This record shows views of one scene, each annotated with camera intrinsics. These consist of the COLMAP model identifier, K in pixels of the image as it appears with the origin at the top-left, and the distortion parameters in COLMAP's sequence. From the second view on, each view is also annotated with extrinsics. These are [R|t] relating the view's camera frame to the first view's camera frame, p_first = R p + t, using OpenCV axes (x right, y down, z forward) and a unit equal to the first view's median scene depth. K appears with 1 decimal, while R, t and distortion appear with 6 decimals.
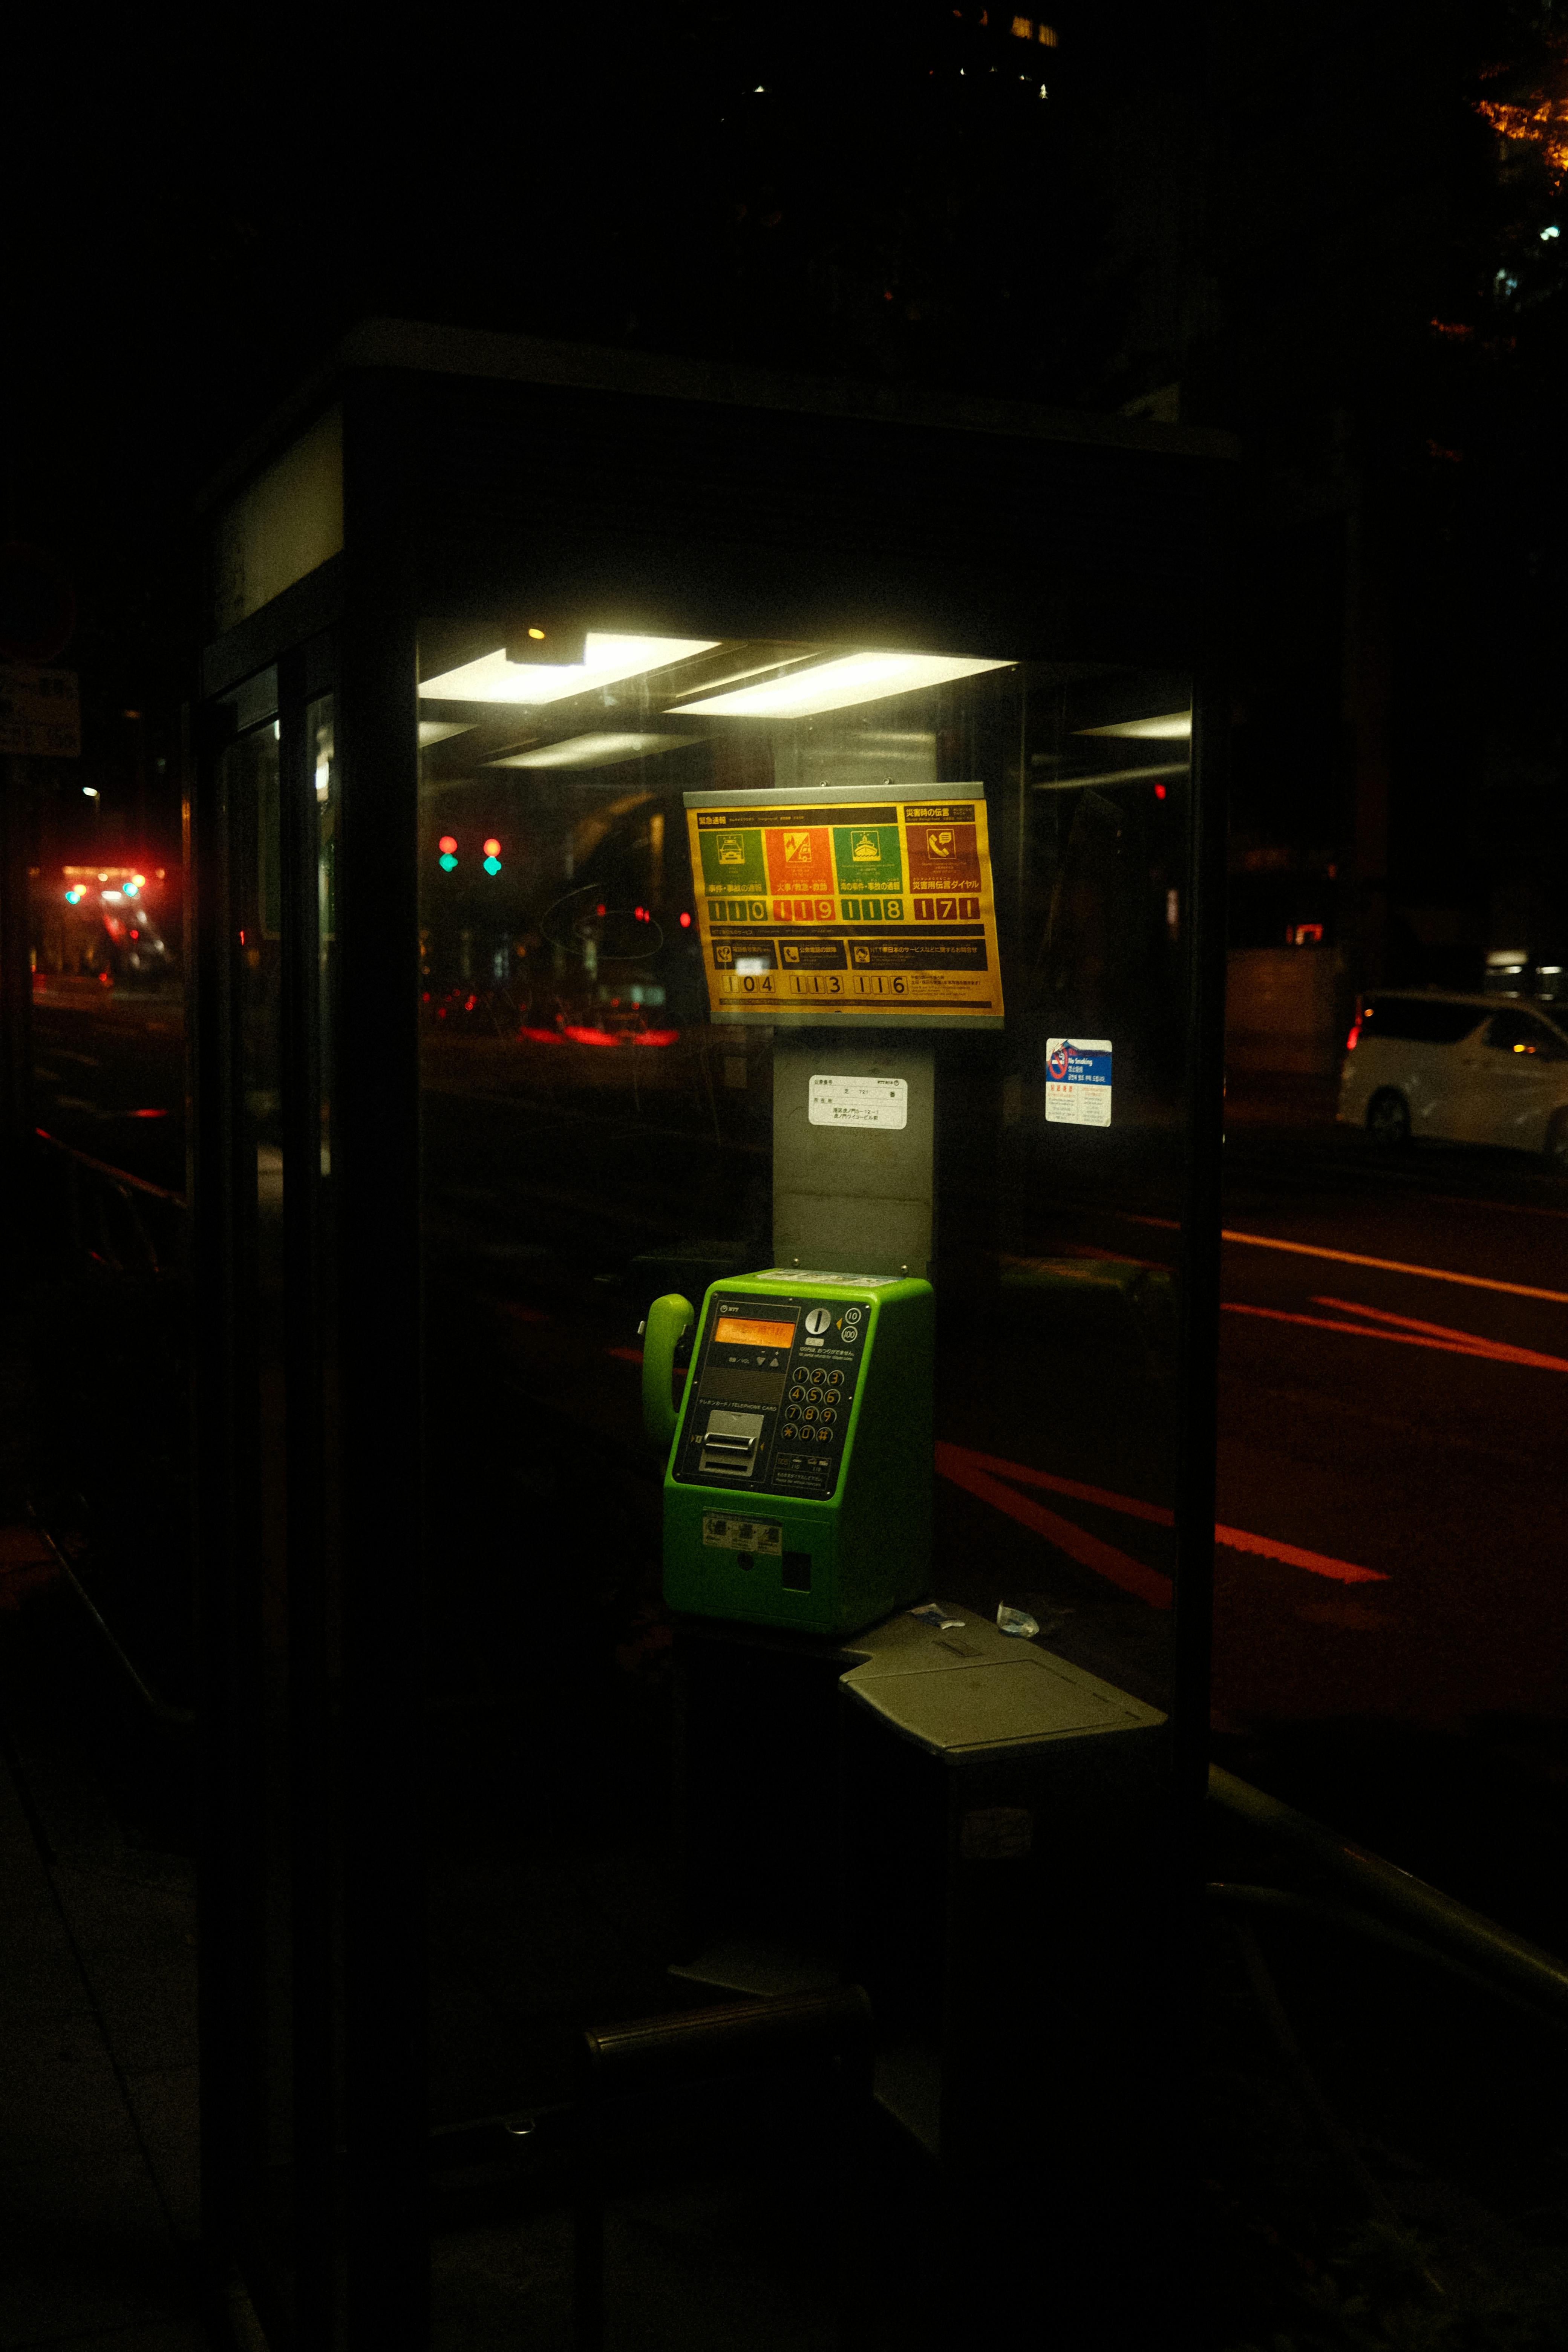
lens RADIAL K [[2465.1, 0, 784.7], [0, 2465.1, 1177.0], [0, 0, 1]] dist [-0.016909, 0.000000]
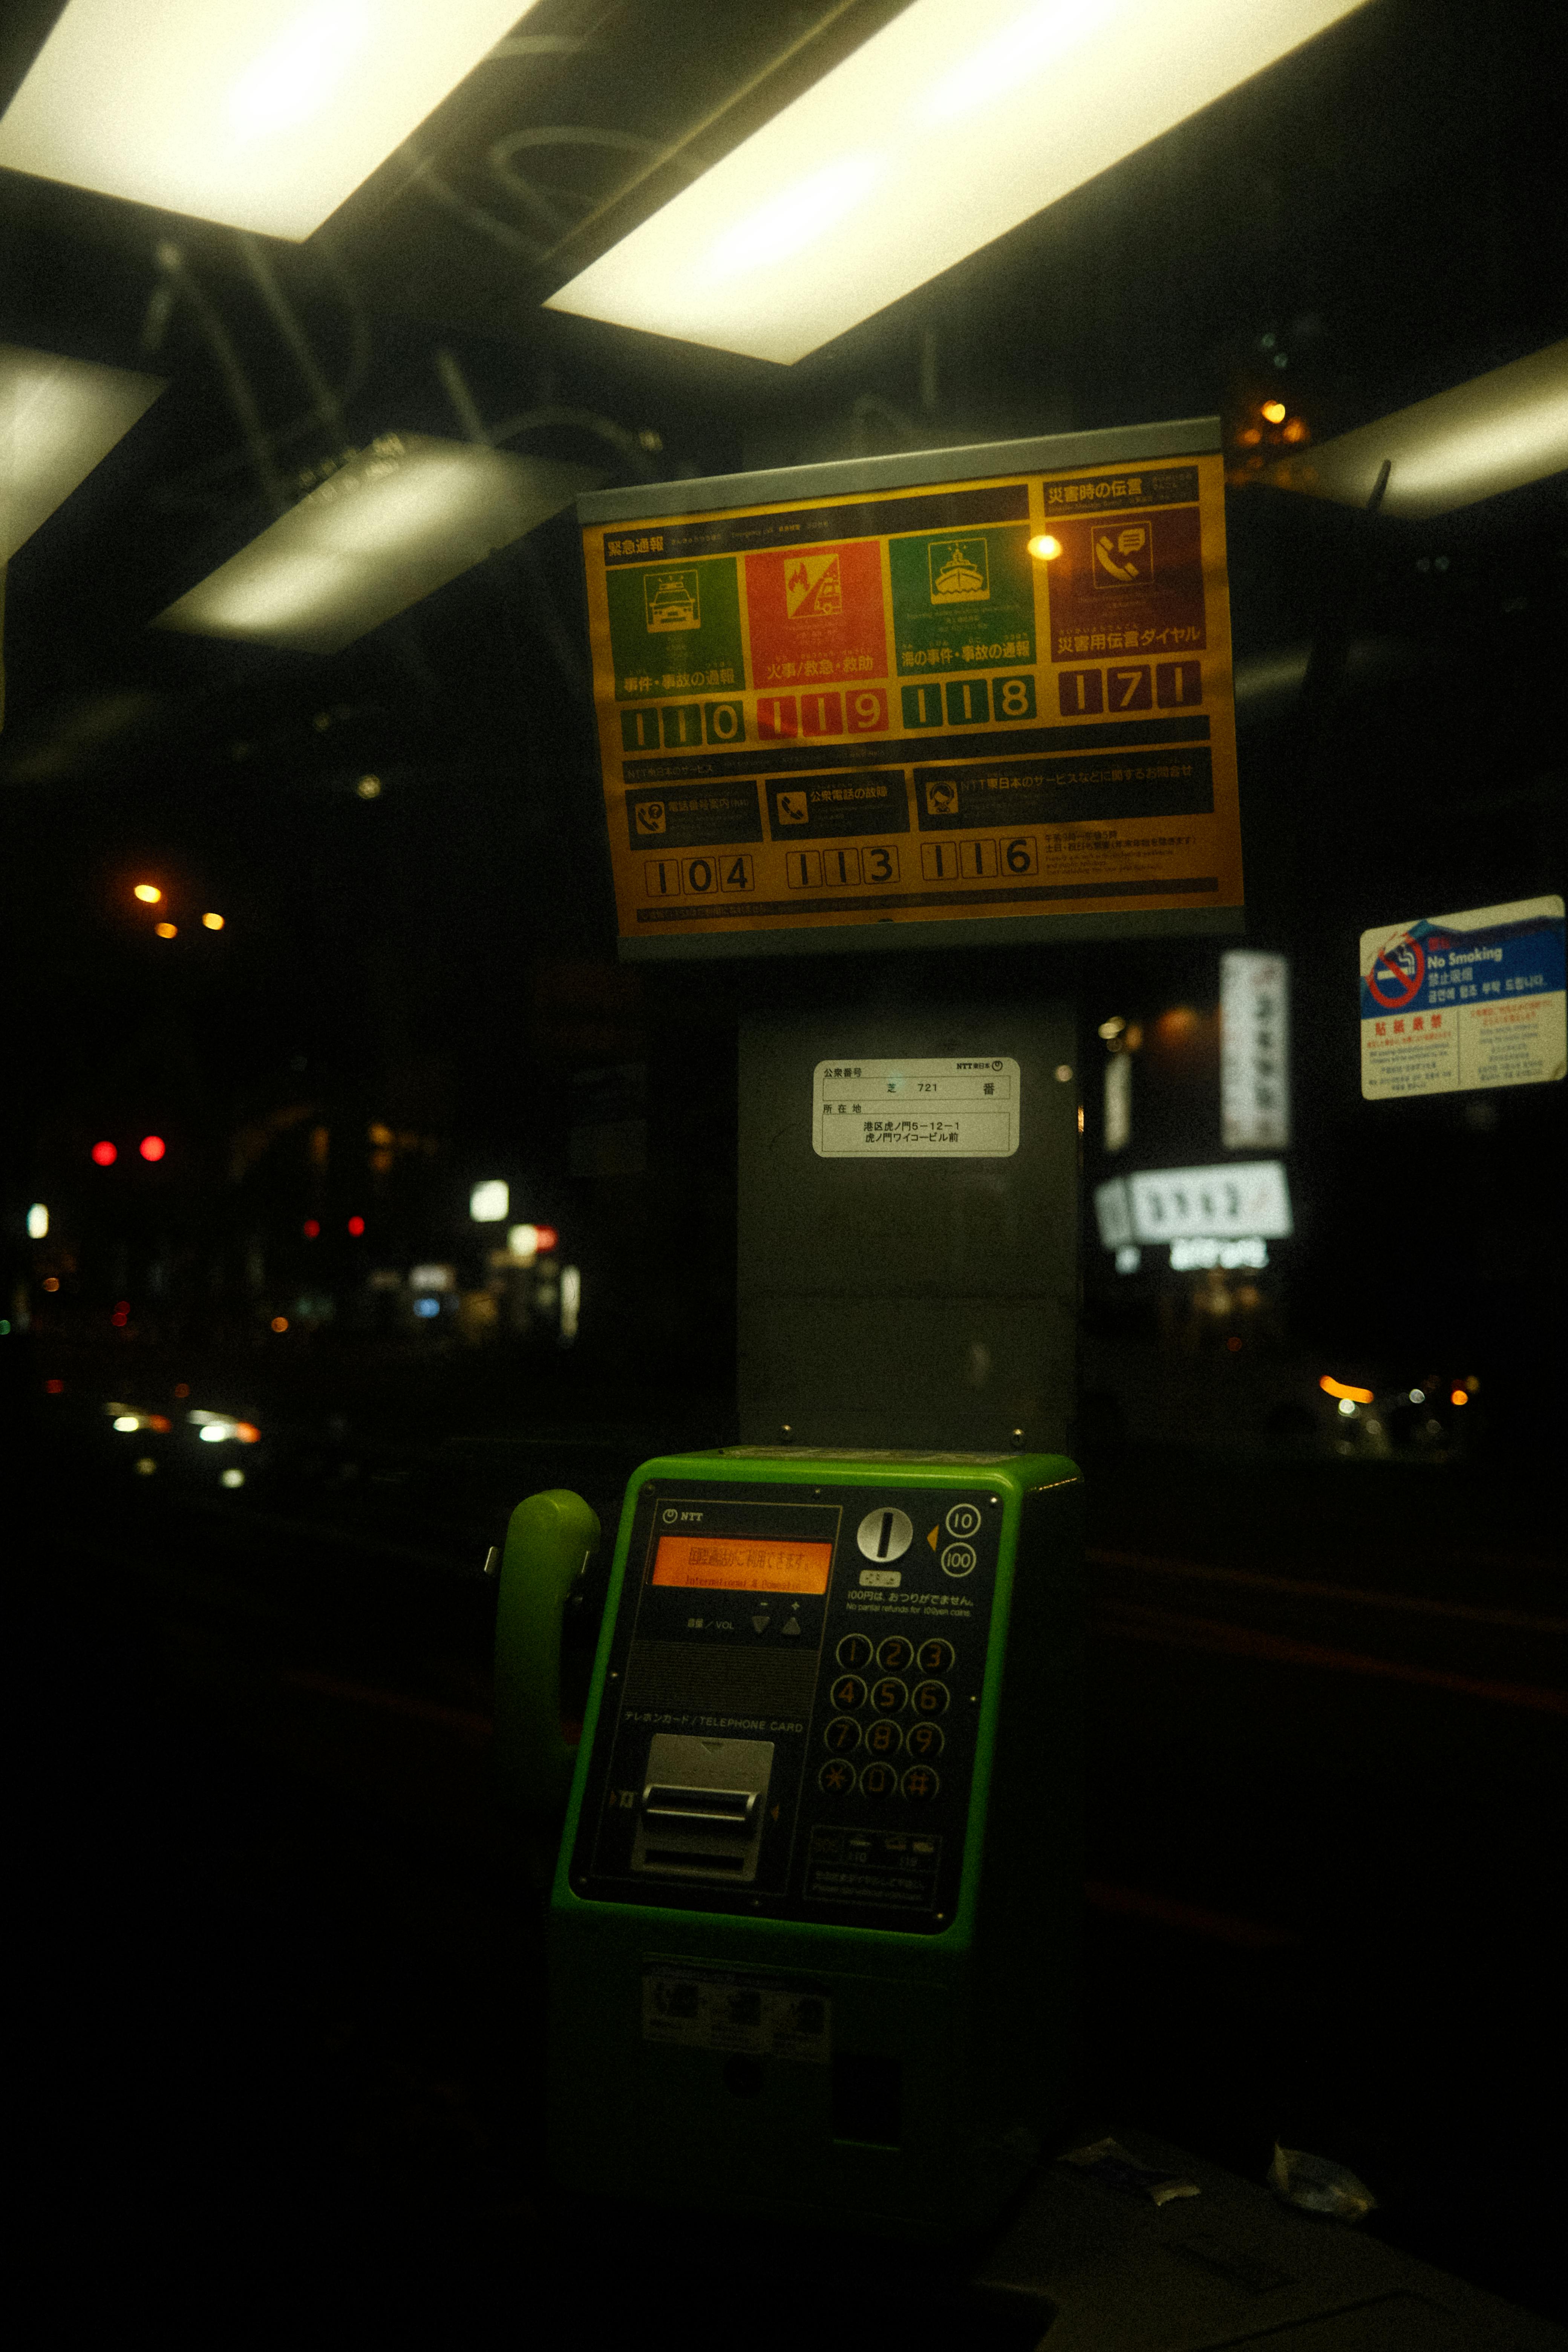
lens RADIAL K [[2465.1, 0, 782.2], [0, 2465.1, 1172.5], [0, 0, 1]] dist [-0.016909, 0.000000]
pose [[0.990950, 0.006434, 0.134078, -0.068537], [0.011295, 0.991312, -0.131045, 0.051186], [-0.133756, 0.131373, 0.982268, 0.530884]]
